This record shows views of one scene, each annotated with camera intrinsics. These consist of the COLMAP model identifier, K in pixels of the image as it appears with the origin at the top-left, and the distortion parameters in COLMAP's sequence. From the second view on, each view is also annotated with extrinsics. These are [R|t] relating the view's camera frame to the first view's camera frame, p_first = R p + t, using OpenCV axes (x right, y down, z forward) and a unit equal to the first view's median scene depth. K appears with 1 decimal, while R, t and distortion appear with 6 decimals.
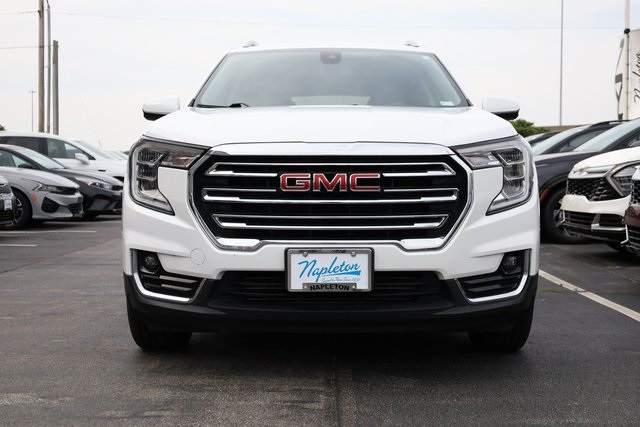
lens RADIAL K [[943.3, 0, 320.1], [0, 943.3, 211.7], [0, 0, 1]] dist [0.017539, 0.000000]
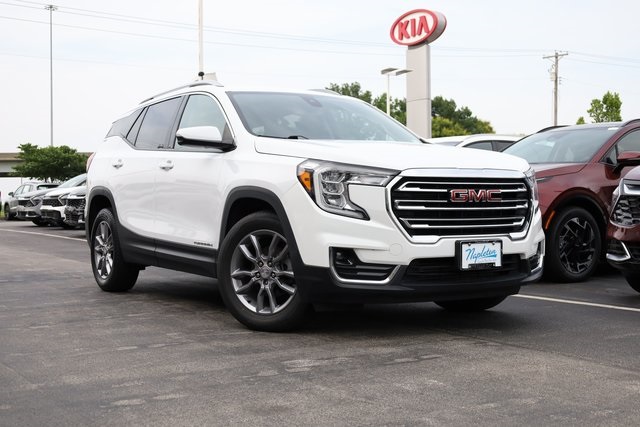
lens RADIAL K [[943.3, 0, 318.1], [0, 943.3, 213.7], [0, 0, 1]] dist [0.017539, 0.000000]
pose [[0.803146, -0.010185, 0.595695, -1.062179], [0.025416, 0.999529, -0.017178, 0.016278], [-0.595240, 0.028936, 0.803027, -0.044573]]
